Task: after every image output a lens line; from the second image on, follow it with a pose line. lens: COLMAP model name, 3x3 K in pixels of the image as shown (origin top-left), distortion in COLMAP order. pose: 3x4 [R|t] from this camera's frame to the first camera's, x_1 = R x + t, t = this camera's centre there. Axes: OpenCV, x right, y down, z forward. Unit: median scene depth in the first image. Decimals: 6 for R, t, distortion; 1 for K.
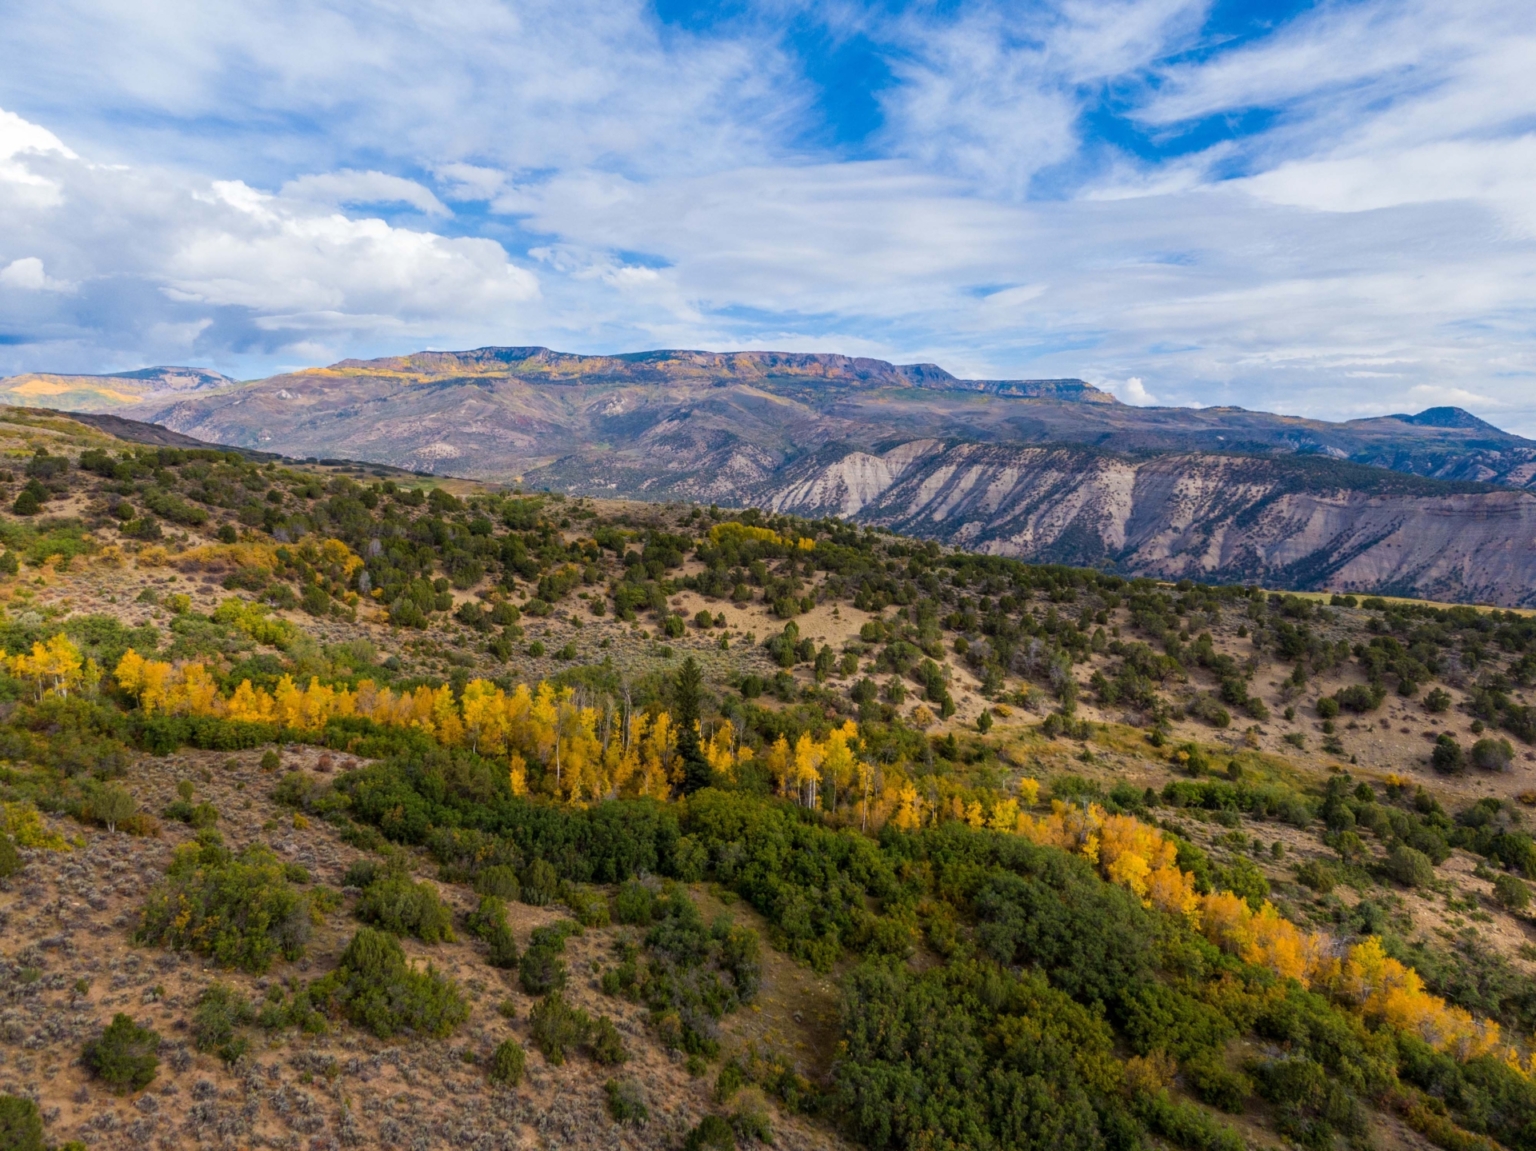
lens RADIAL K [[1102.7, 0, 768.0], [0, 1102.7, 575.5], [0, 0, 1]] dist [0.105062, -0.215933]
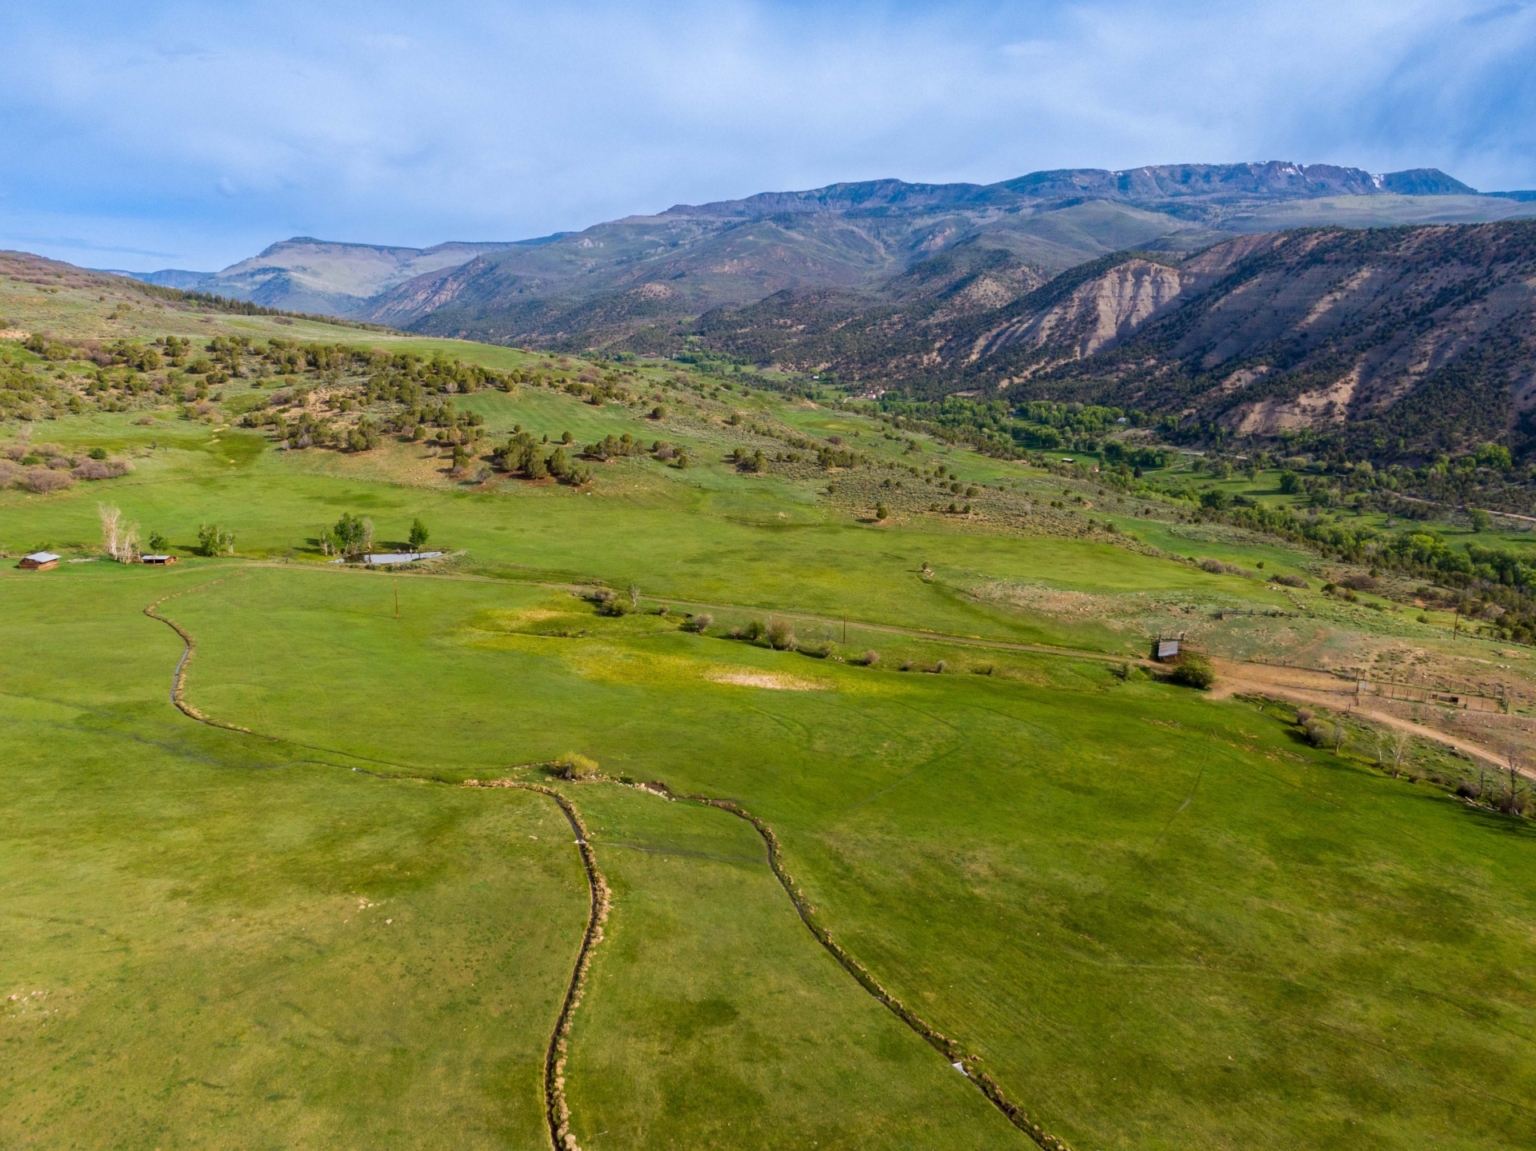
lens RADIAL K [[1079.6, 0, 772.8], [0, 1079.6, 602.1], [0, 0, 1]] dist [0.041078, -0.065729]
pose [[0.909647, 0.085858, -0.406412, 0.172079], [-0.028659, 0.989046, 0.144799, -0.005895], [0.414392, -0.120069, 0.902143, 0.378614]]
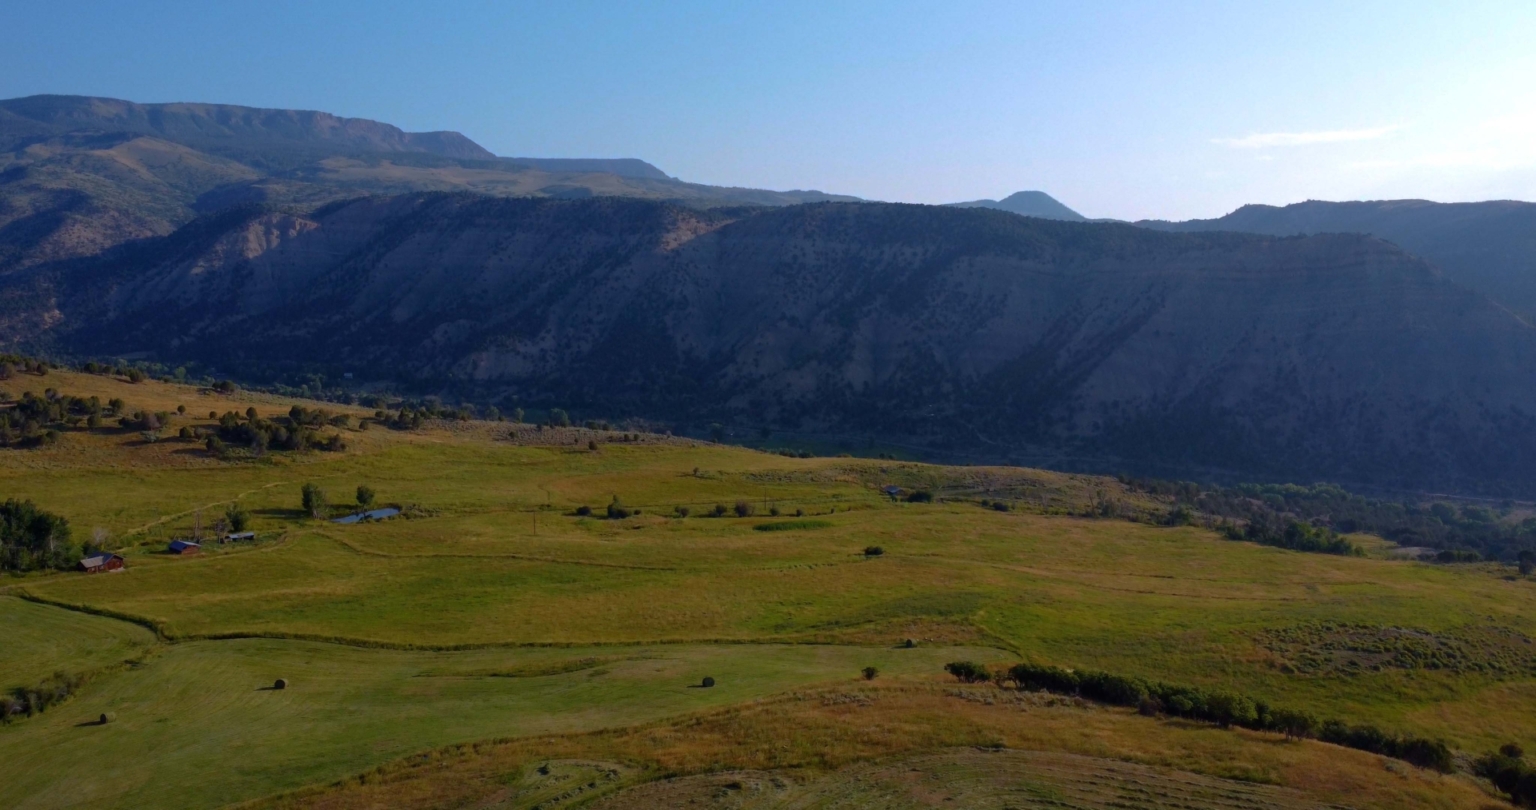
lens RADIAL K [[1204.0, 0, 776.0], [0, 1204.0, 430.8], [0, 0, 1]] dist [-0.006804, 0.005982]
pose [[0.930375, -0.058883, 0.361851, 0.097818], [0.048726, 0.998121, 0.037139, -0.006123], [-0.363358, -0.016922, 0.931496, 0.321112]]
